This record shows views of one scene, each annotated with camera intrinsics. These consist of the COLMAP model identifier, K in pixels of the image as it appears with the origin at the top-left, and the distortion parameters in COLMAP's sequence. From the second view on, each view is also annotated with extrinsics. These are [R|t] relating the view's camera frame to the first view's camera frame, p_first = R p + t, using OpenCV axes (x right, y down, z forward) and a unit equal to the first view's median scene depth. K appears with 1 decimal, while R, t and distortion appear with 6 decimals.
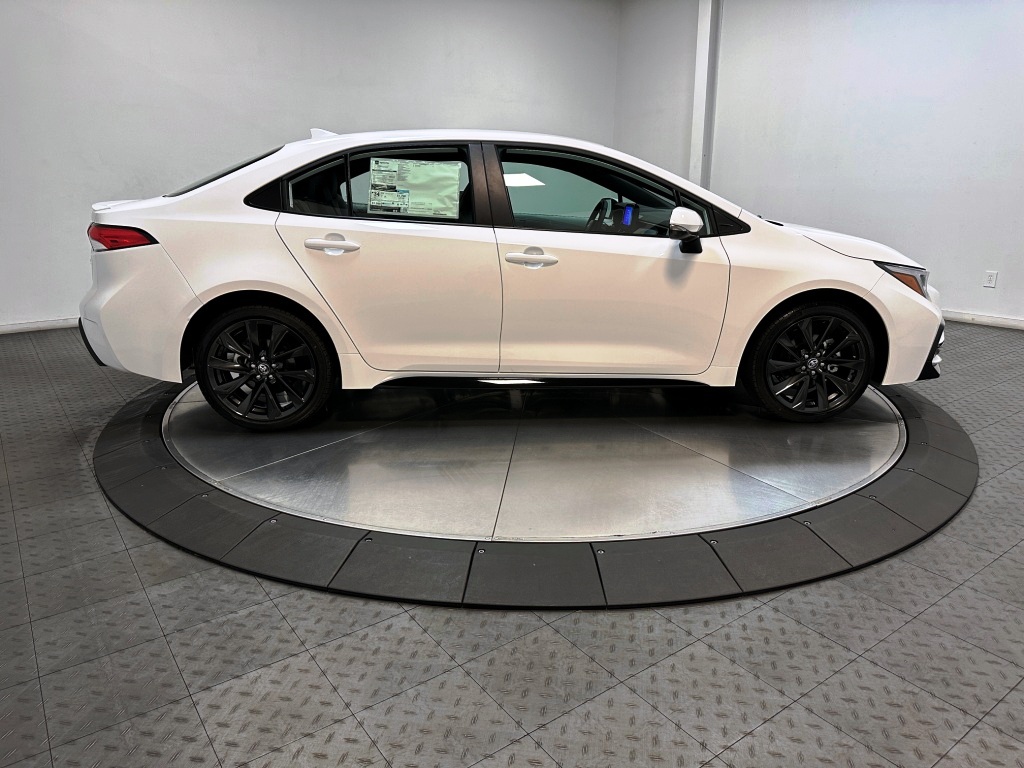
lens RADIAL K [[714.6, 0, 510.7], [0, 714.6, 380.7], [0, 0, 1]] dist [0.008225, -0.019979]
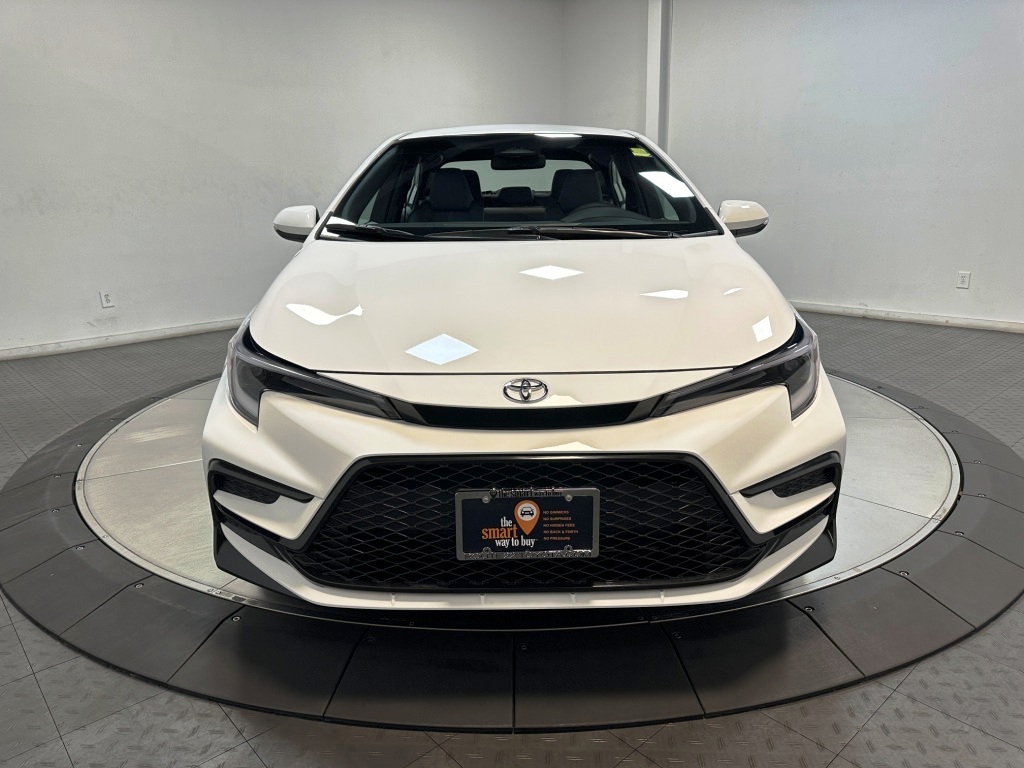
lens RADIAL K [[714.6, 0, 512.2], [0, 714.6, 389.6], [0, 0, 1]] dist [0.008225, -0.019979]
pose [[0.994029, -0.042899, 0.100333, -0.124656], [0.043952, 0.998999, -0.008308, -0.029977], [-0.099876, 0.012668, 0.994919, 0.248884]]
